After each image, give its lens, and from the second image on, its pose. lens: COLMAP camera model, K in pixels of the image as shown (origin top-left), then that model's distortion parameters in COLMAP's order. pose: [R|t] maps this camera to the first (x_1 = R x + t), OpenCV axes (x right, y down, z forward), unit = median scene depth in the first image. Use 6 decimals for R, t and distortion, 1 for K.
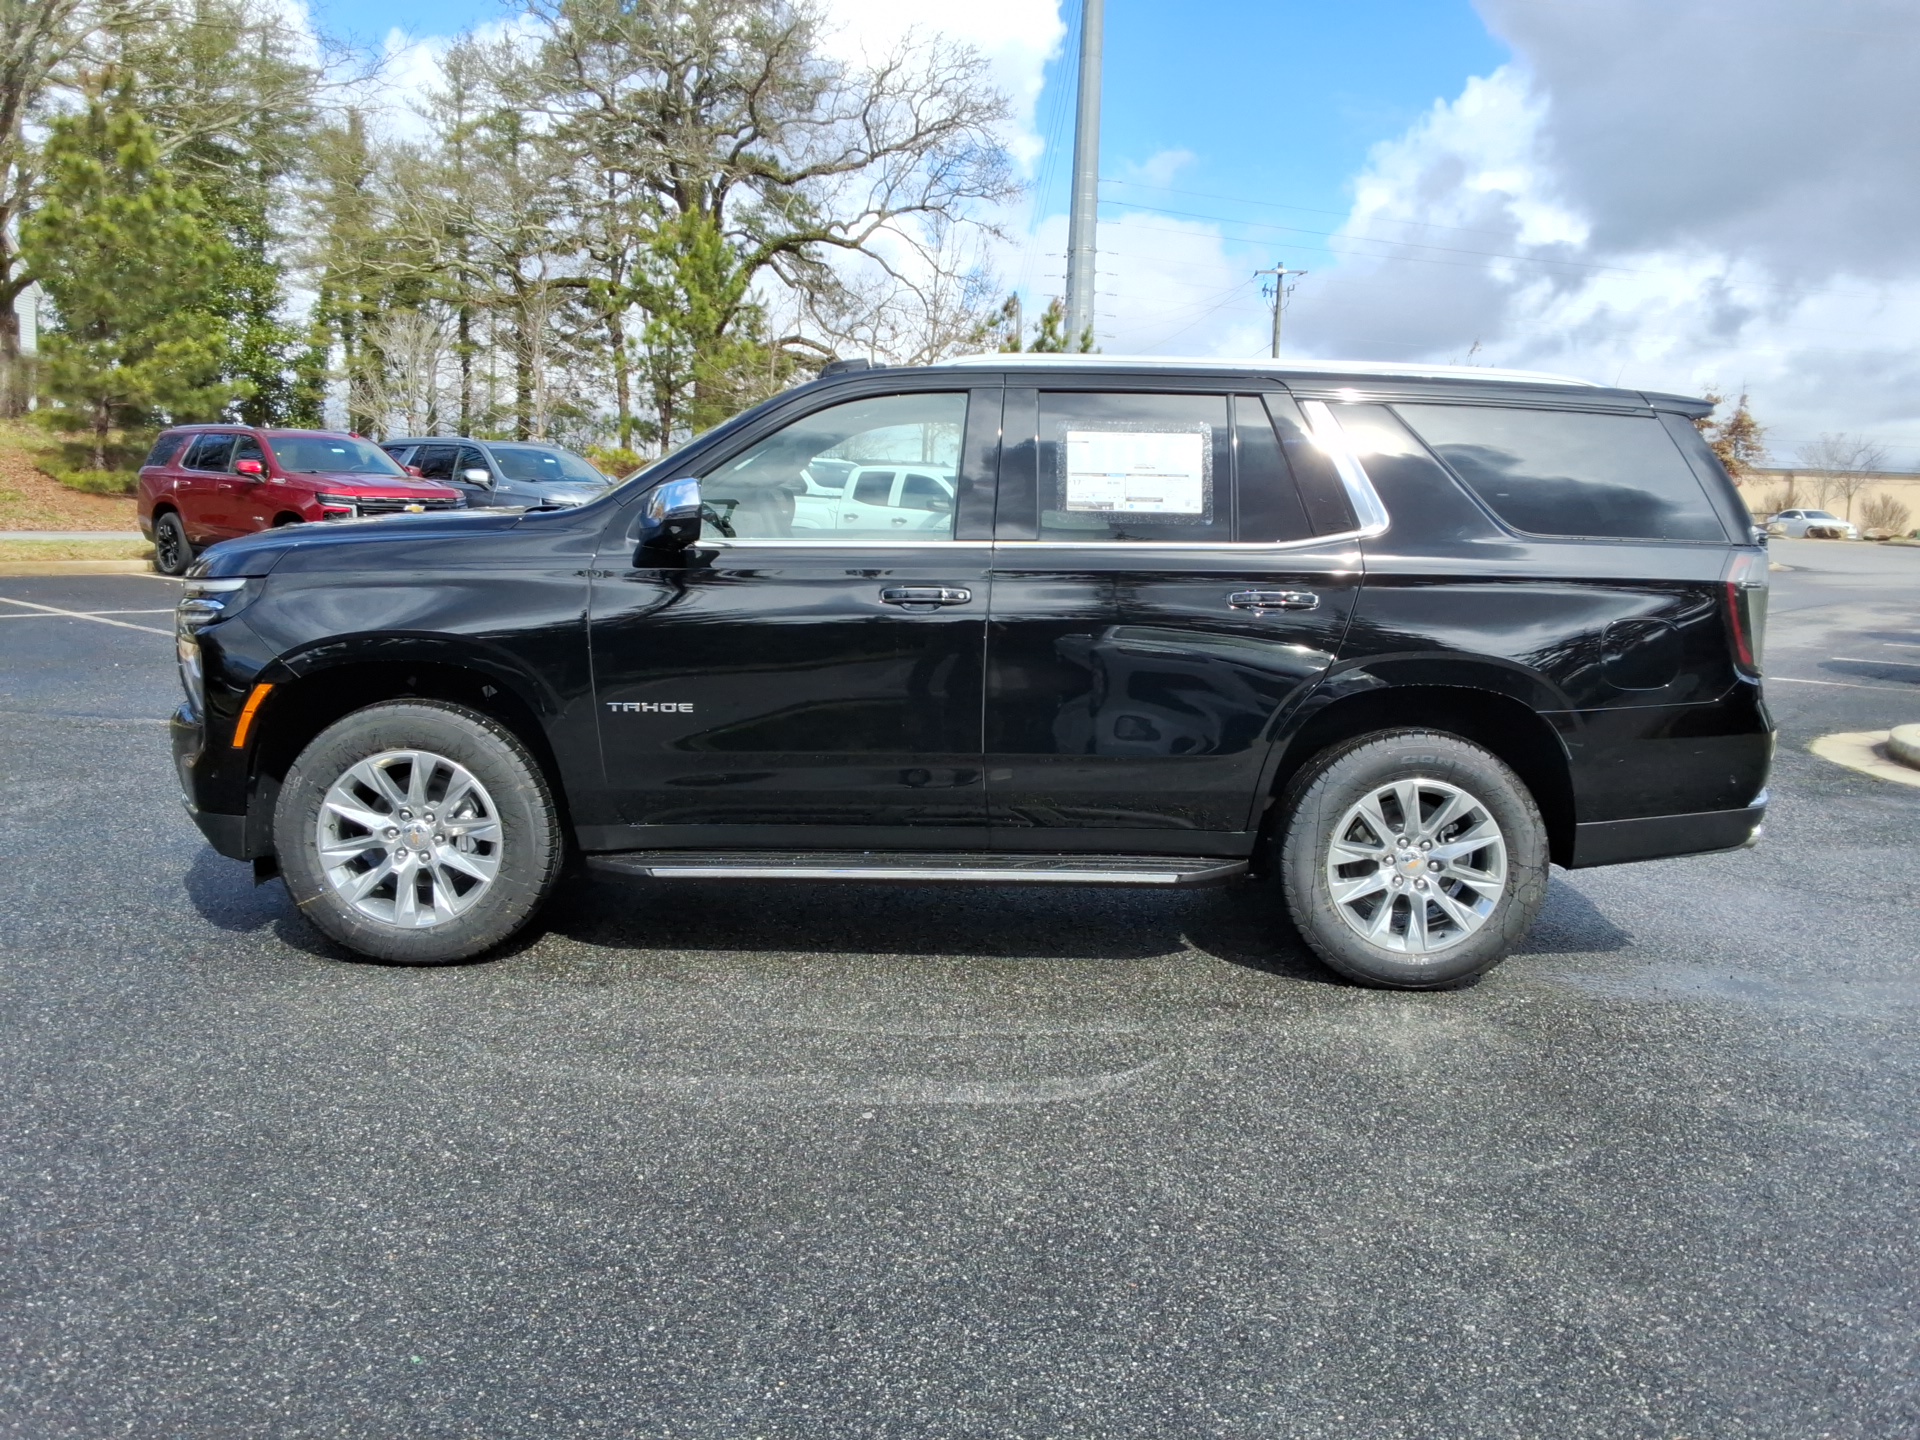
lens RADIAL K [[1538.7, 0, 933.8], [0, 1538.7, 751.6], [0, 0, 1]] dist [0.087078, -0.130059]
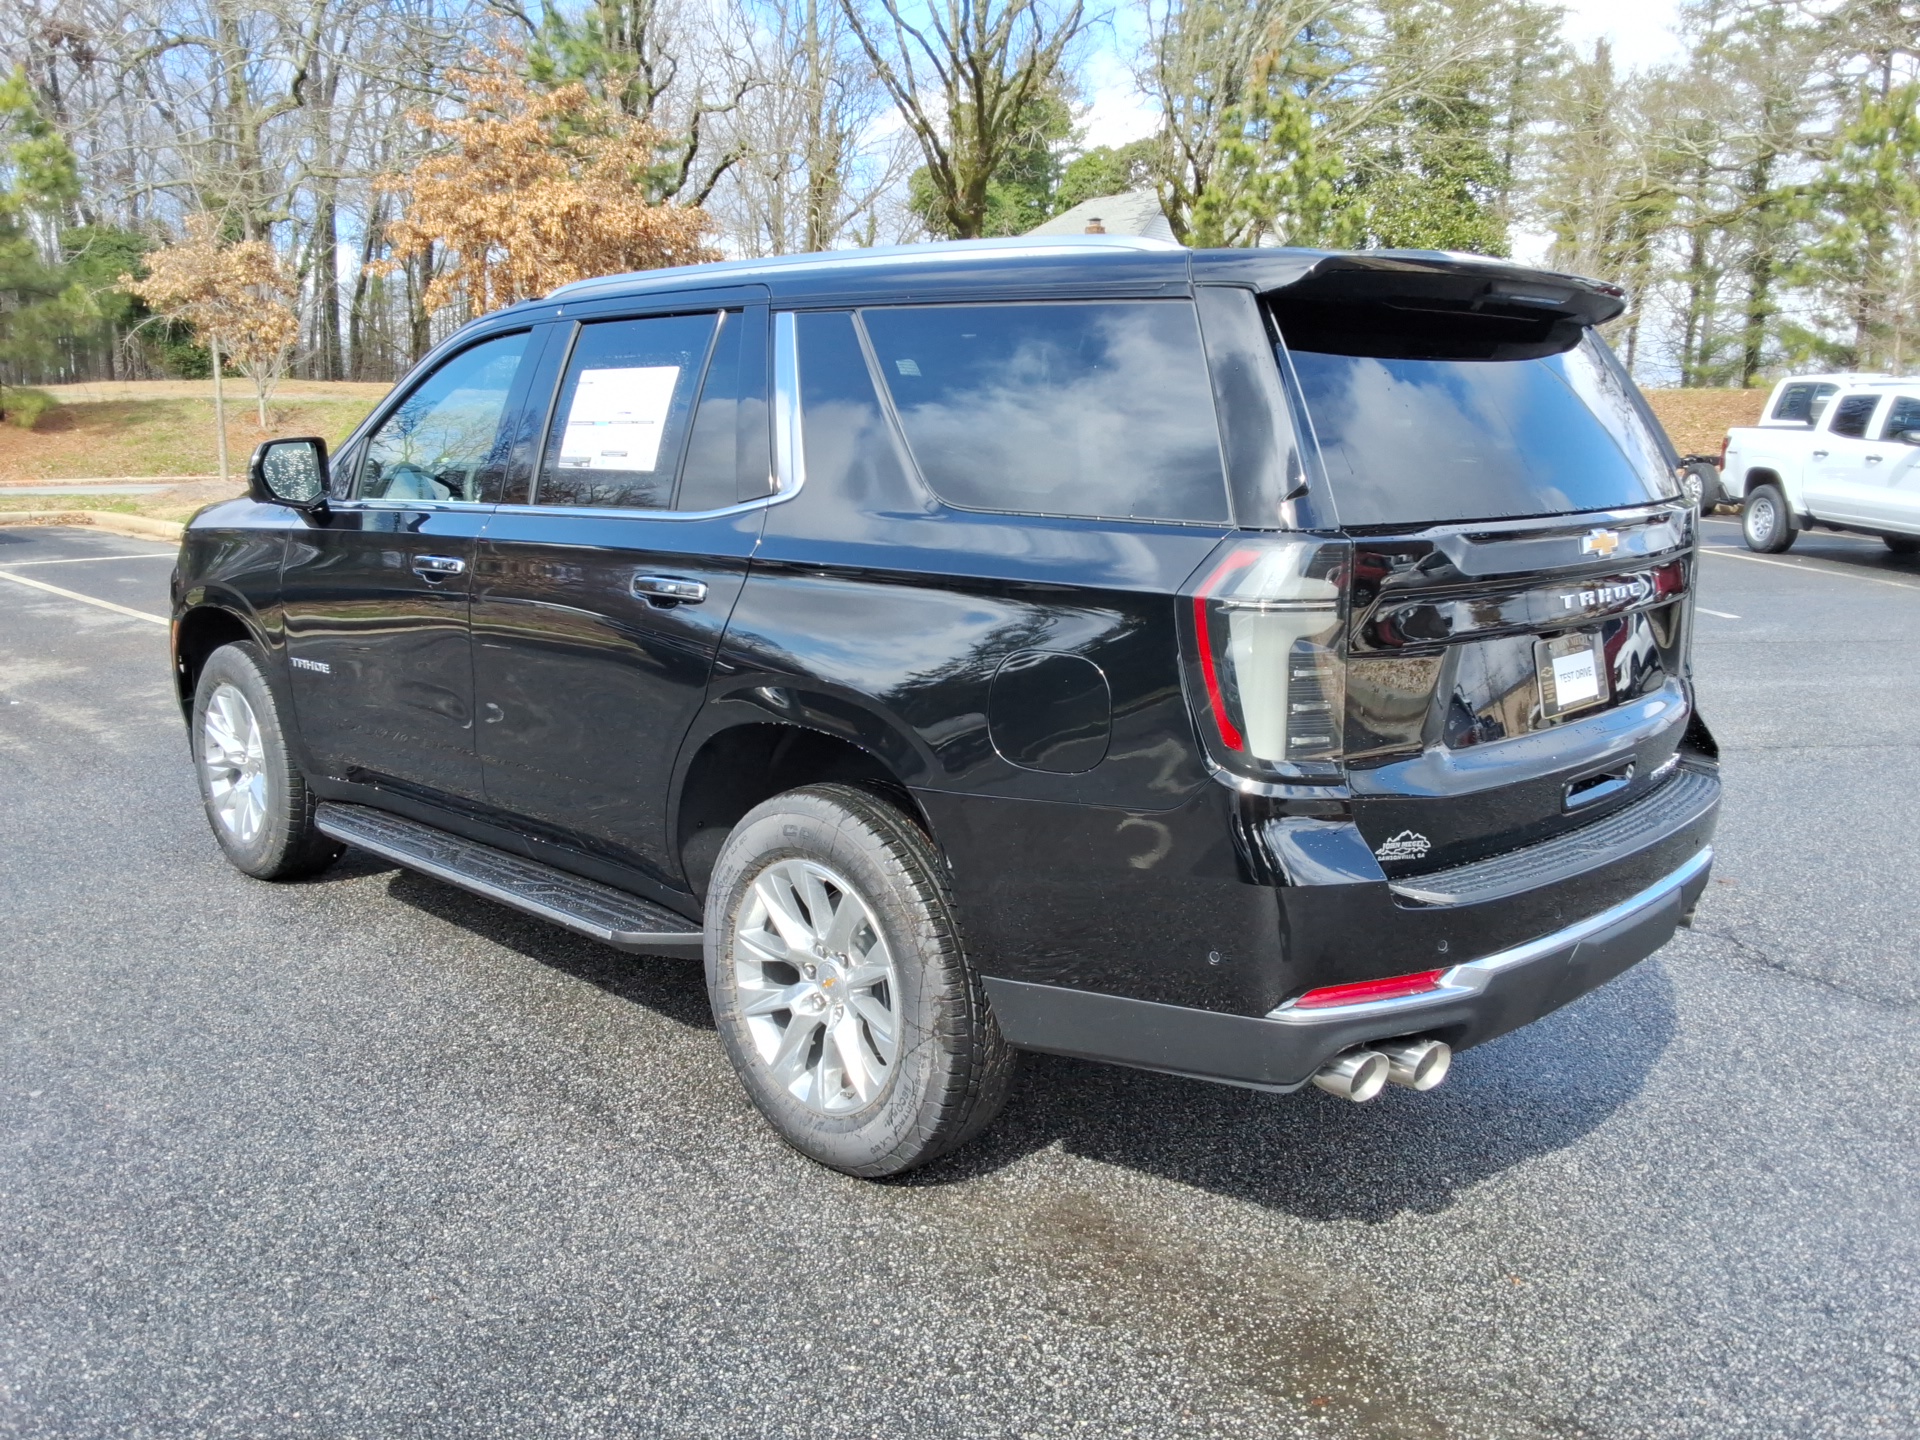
lens RADIAL K [[1538.7, 0, 964.8], [0, 1538.7, 712.1], [0, 0, 1]] dist [0.087078, -0.130059]
pose [[0.715538, 0.094762, -0.692117, 0.063164], [-0.087502, 0.995112, 0.045783, -0.006391], [0.693072, 0.027802, 0.720332, 0.042619]]
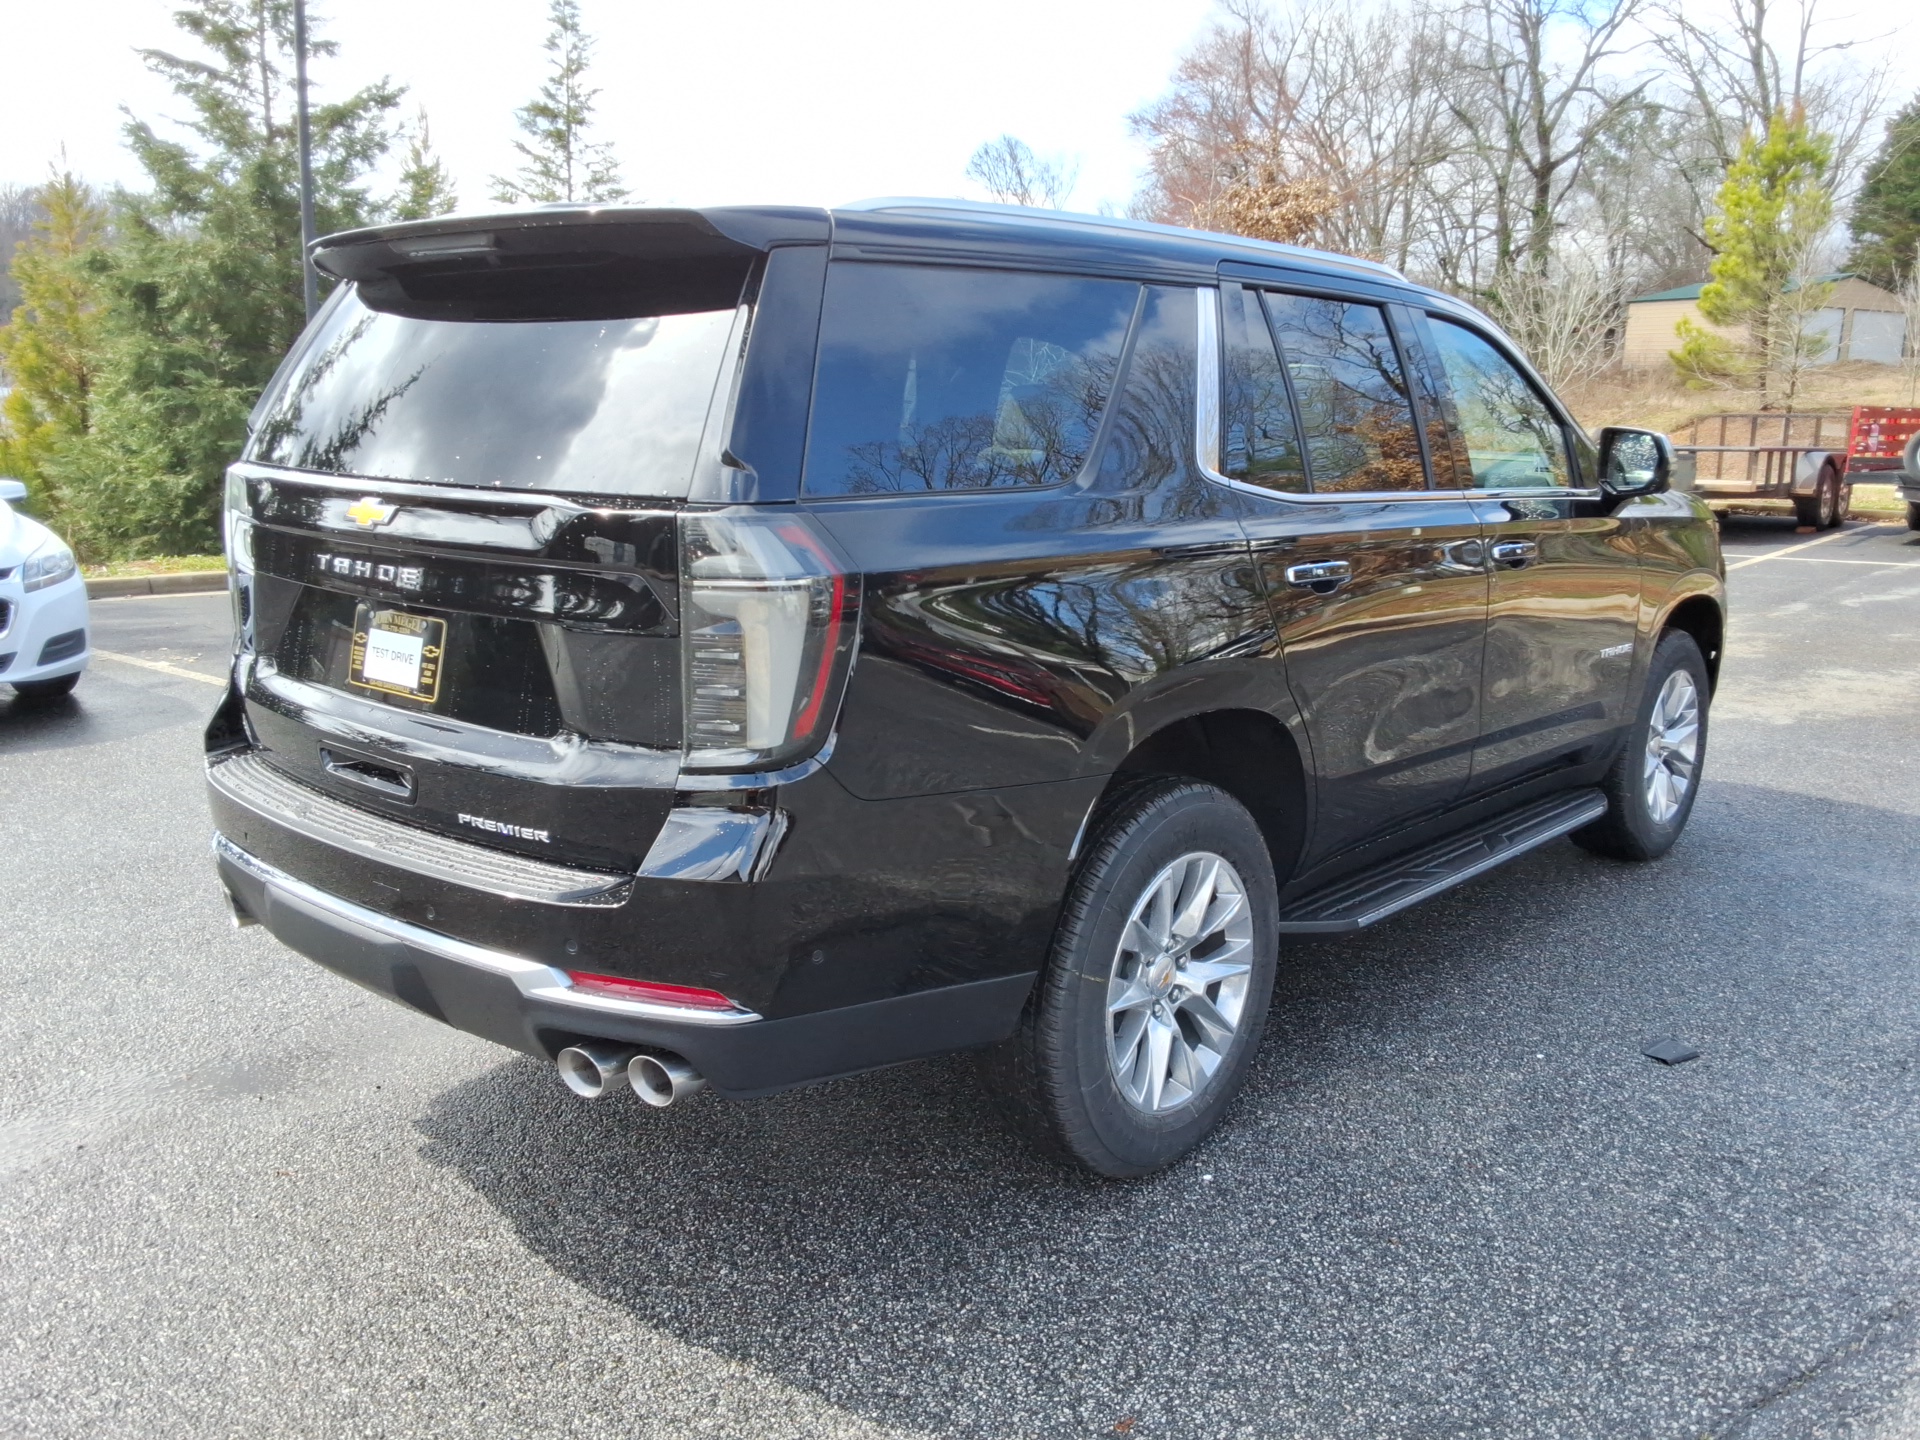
lens RADIAL K [[1538.7, 0, 982.5], [0, 1538.7, 716.4], [0, 0, 1]] dist [0.087078, -0.130059]
pose [[-0.653068, 0.101765, -0.750431, 0.065995], [-0.158264, 0.950709, 0.266655, -0.020219], [0.740577, 0.292910, -0.604772, 0.132383]]
